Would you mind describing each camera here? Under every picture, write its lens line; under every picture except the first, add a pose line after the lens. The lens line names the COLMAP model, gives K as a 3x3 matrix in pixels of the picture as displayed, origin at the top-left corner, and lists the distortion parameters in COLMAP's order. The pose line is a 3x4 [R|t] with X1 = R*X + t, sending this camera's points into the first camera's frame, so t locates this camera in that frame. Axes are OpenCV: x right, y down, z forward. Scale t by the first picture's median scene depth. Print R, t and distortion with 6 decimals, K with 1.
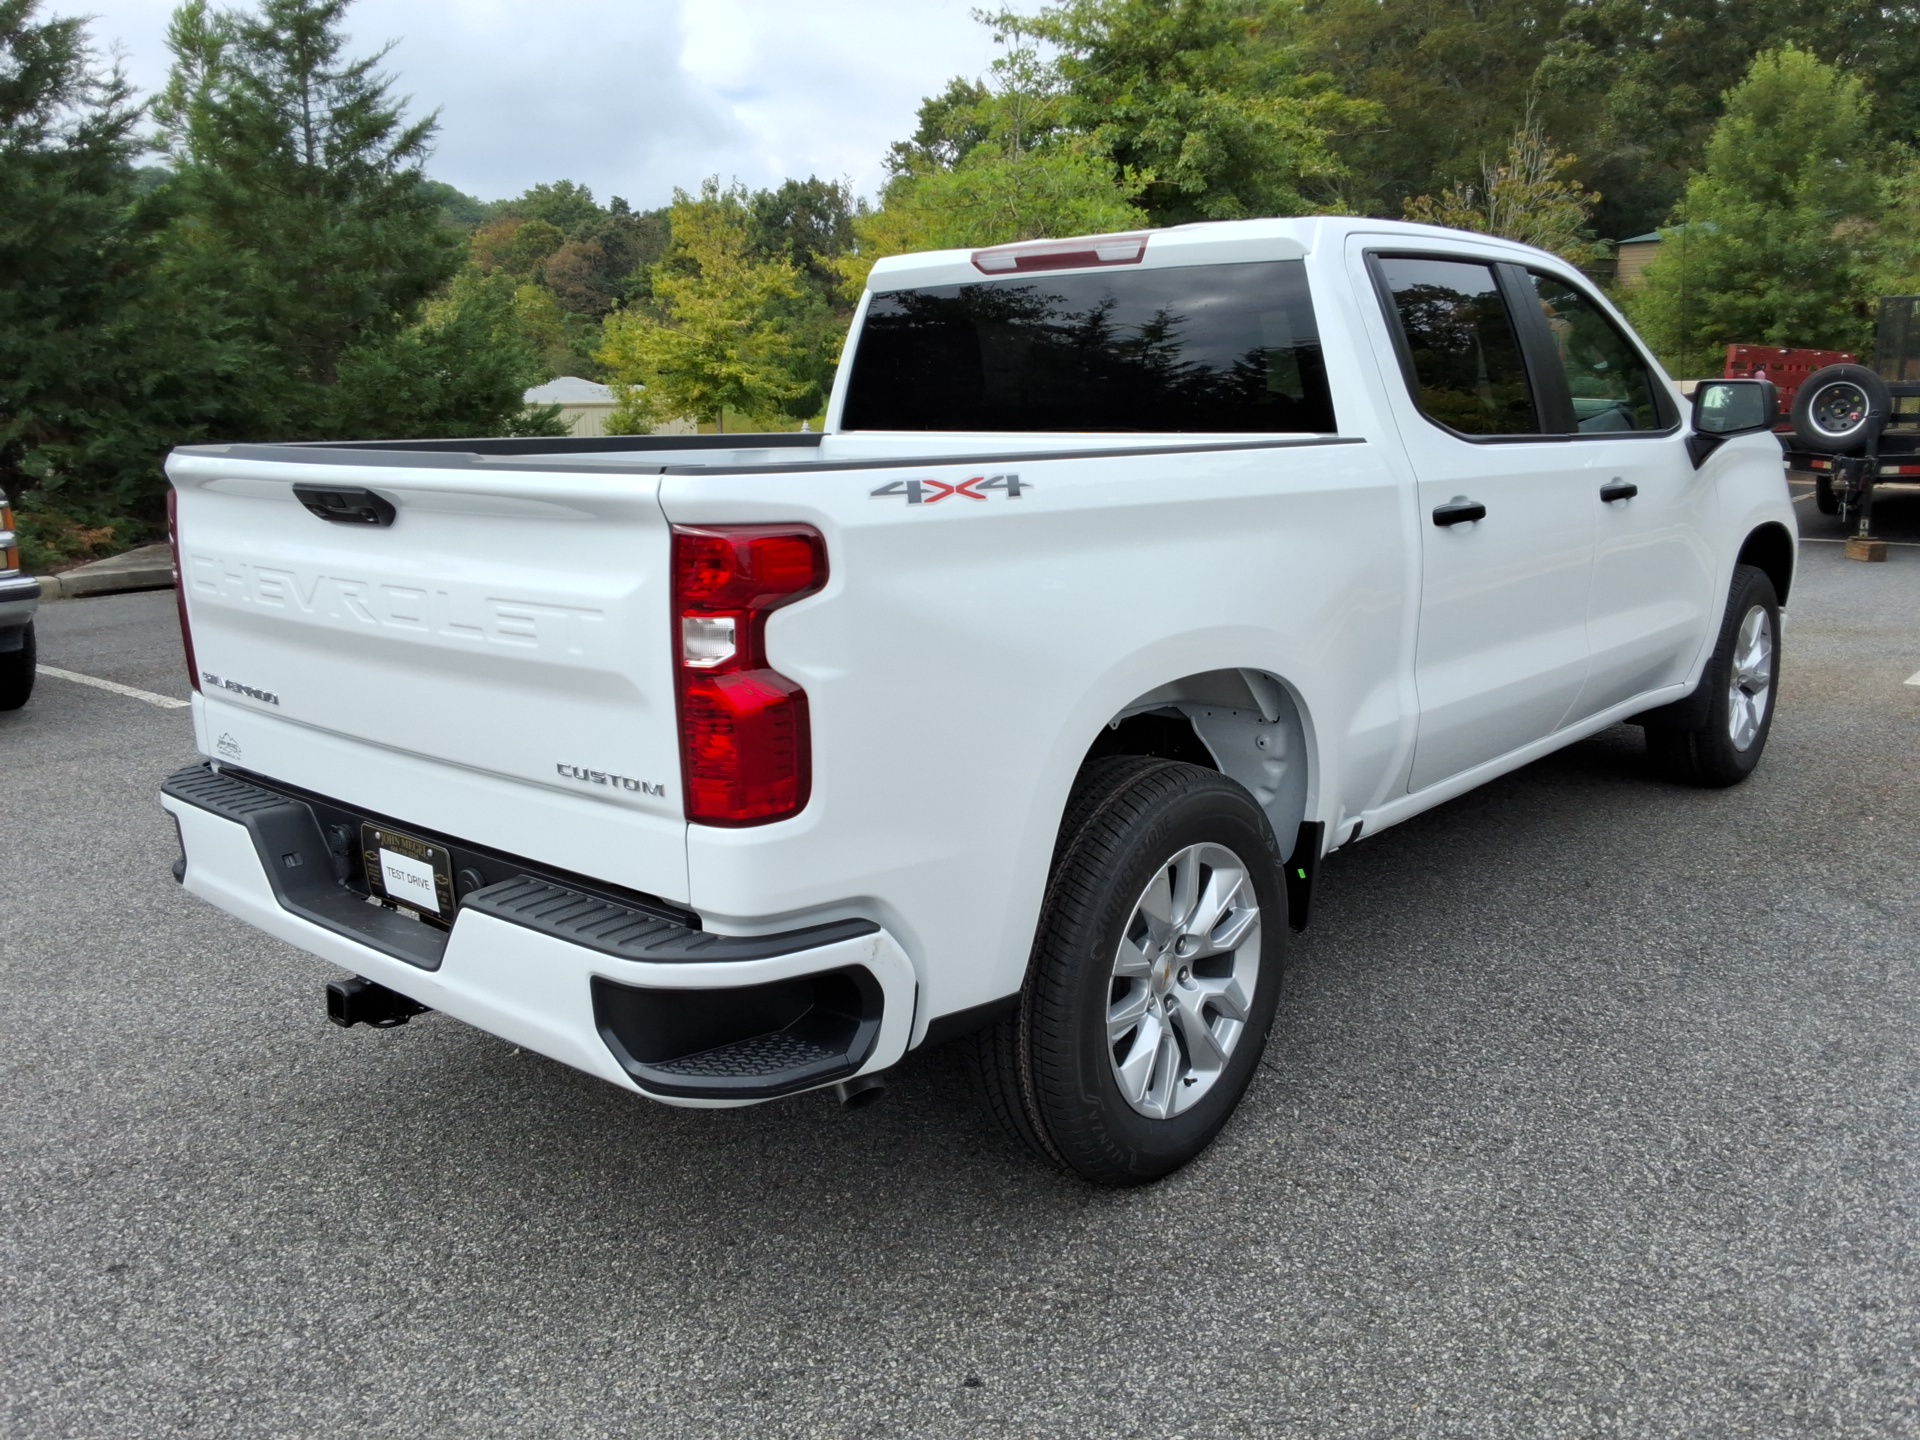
lens RADIAL K [[1552.0, 0, 967.1], [0, 1552.0, 713.2], [0, 0, 1]] dist [0.103670, -0.151041]
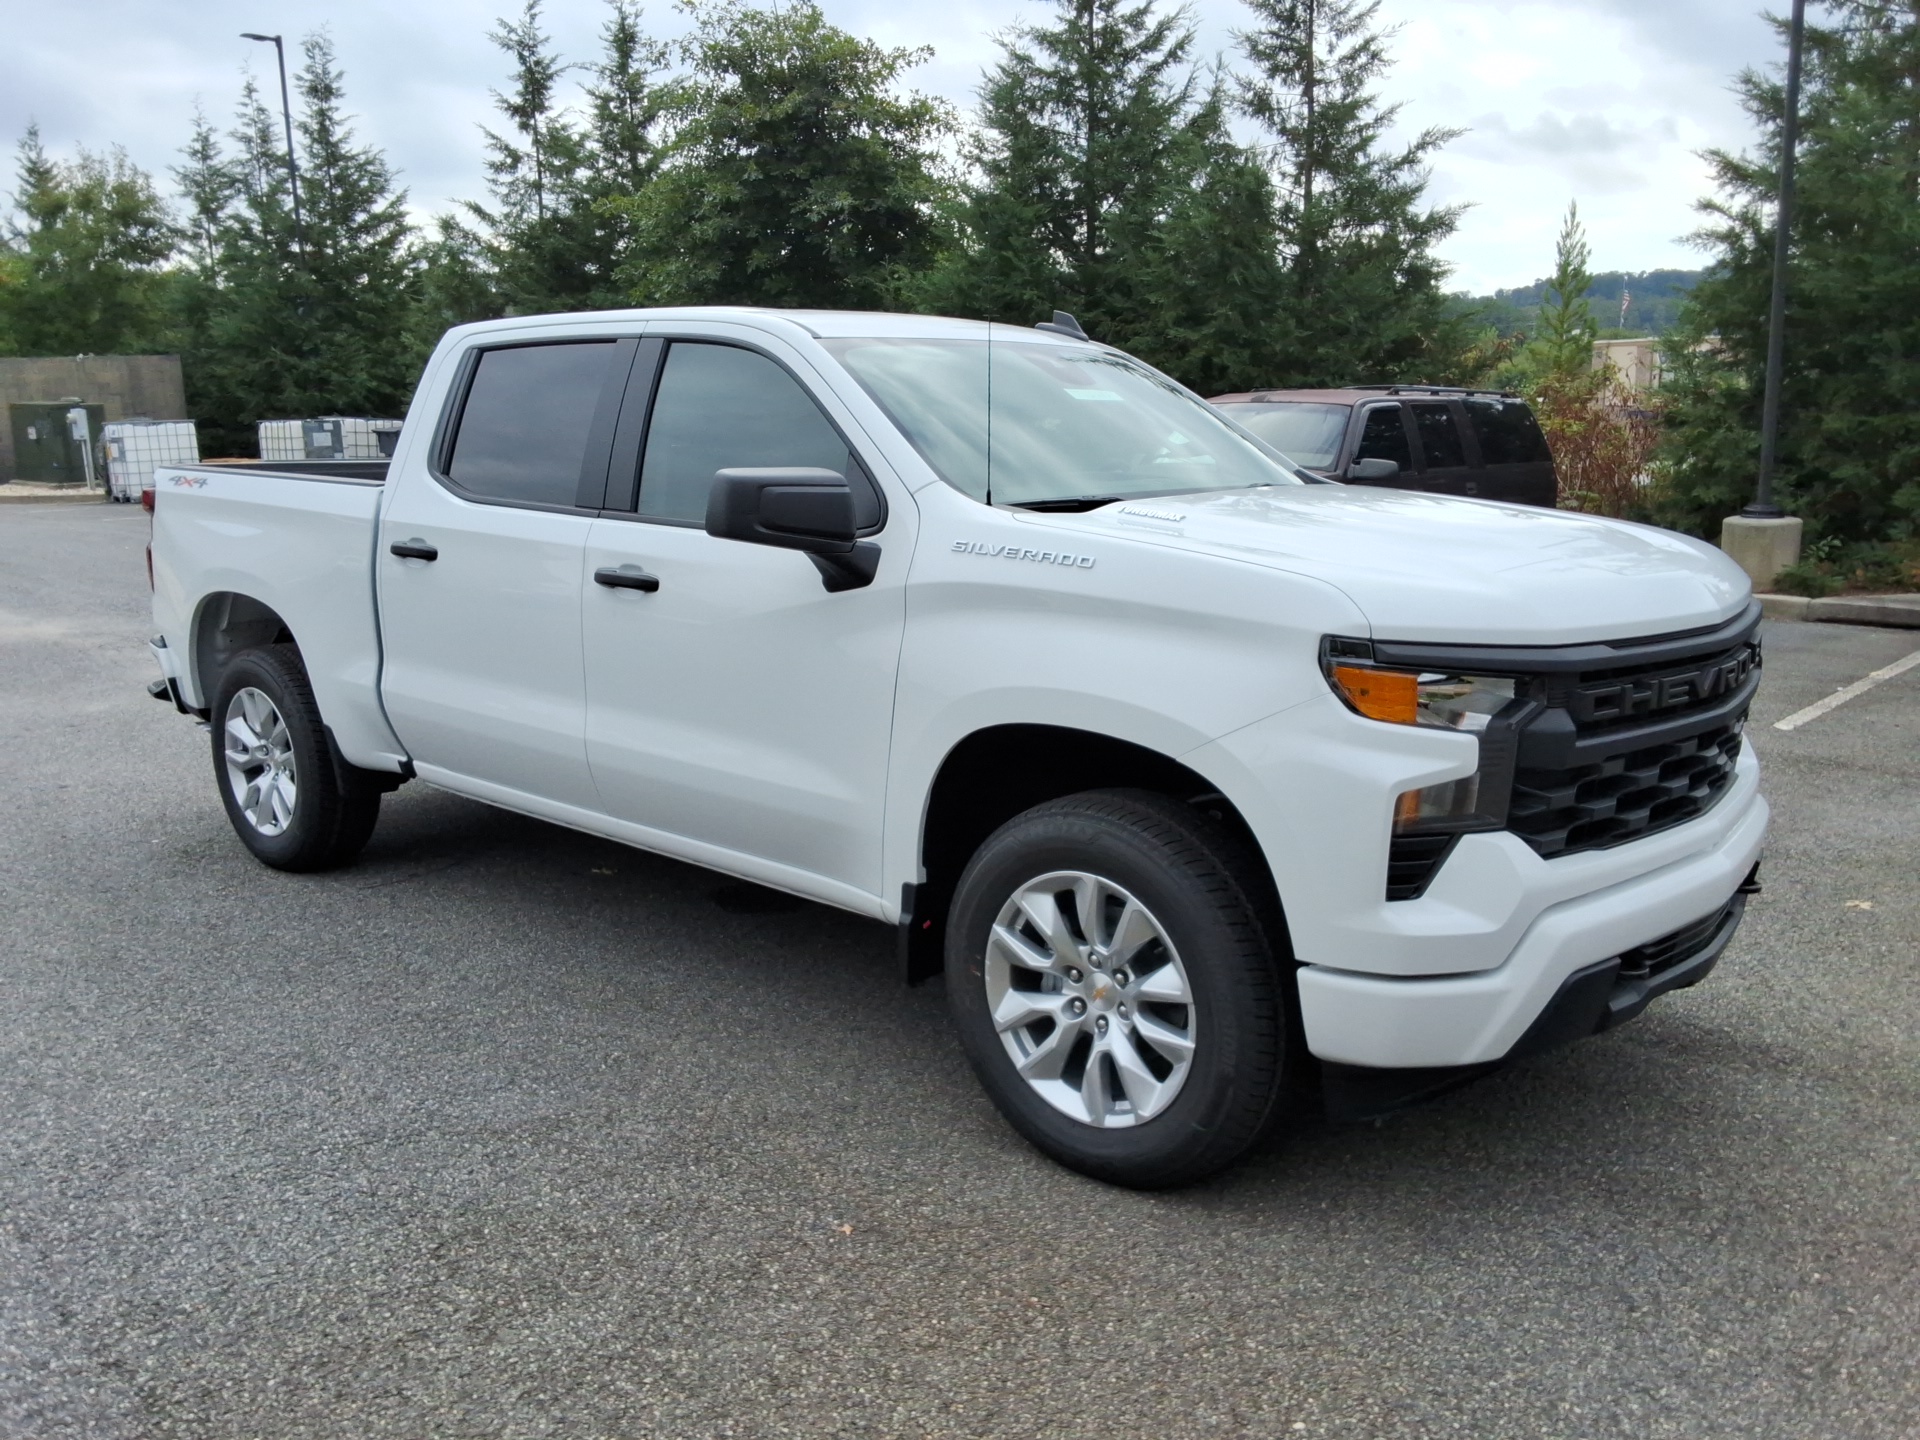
lens RADIAL K [[1552.0, 0, 967.1], [0, 1552.0, 713.2], [0, 0, 1]] dist [0.103670, -0.151041]
pose [[-0.006626, 0.198987, -0.979980, 1.656937], [-0.209991, 0.957873, 0.195918, -0.360240], [0.977681, 0.207085, 0.035439, 1.476006]]
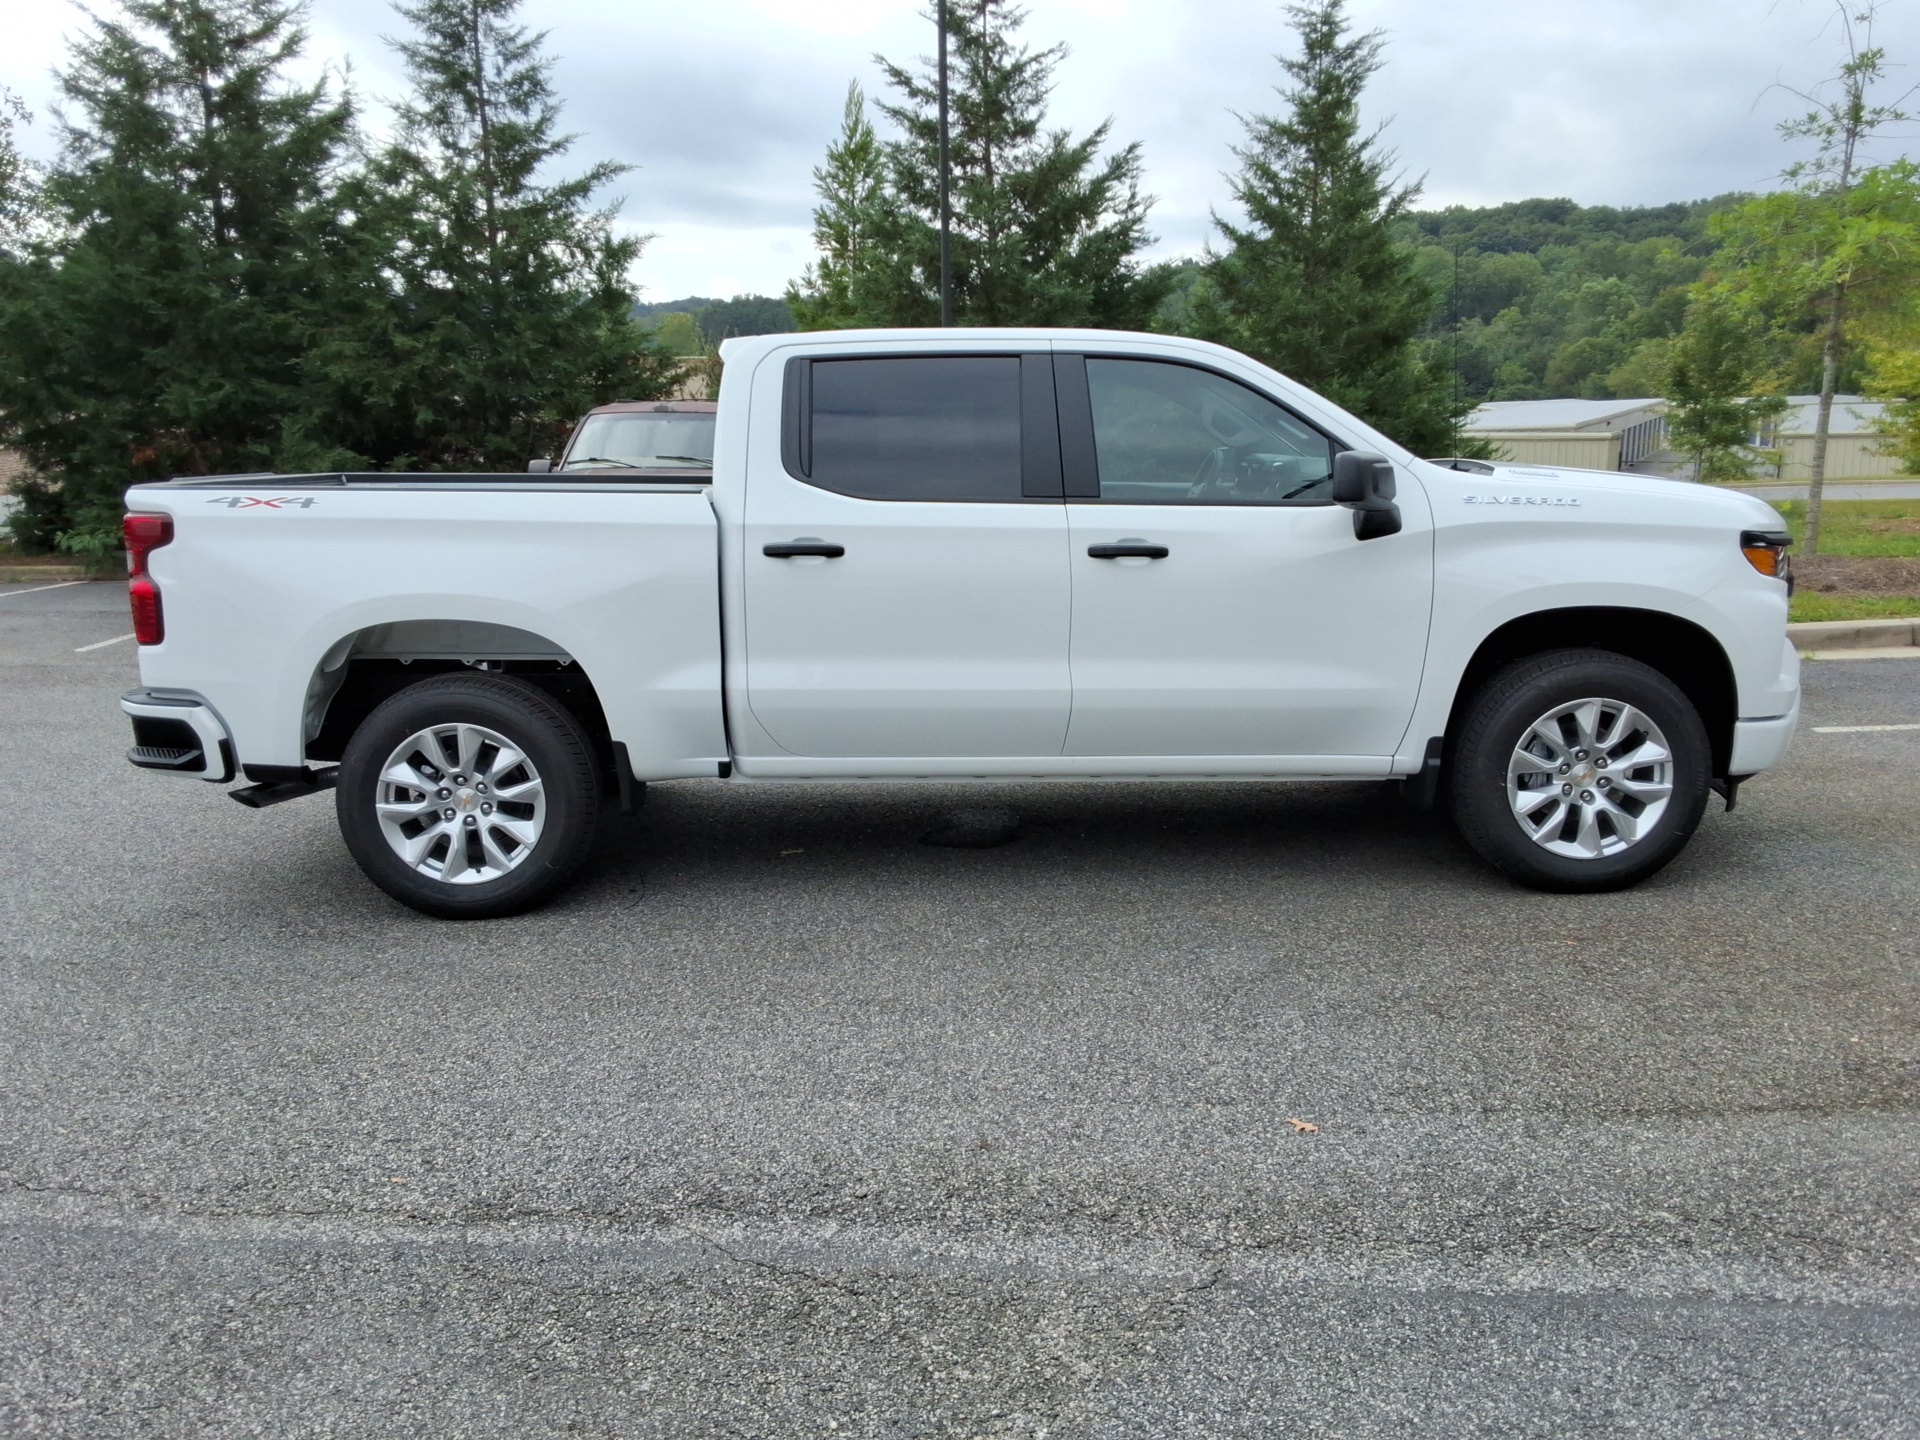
lens RADIAL K [[1552.0, 0, 967.1], [0, 1552.0, 713.2], [0, 0, 1]] dist [0.103670, -0.151041]
pose [[0.665922, 0.141266, -0.732524, 1.465284], [-0.153750, 0.986817, 0.050535, -0.080500], [0.730006, 0.078974, 0.678863, 0.204963]]
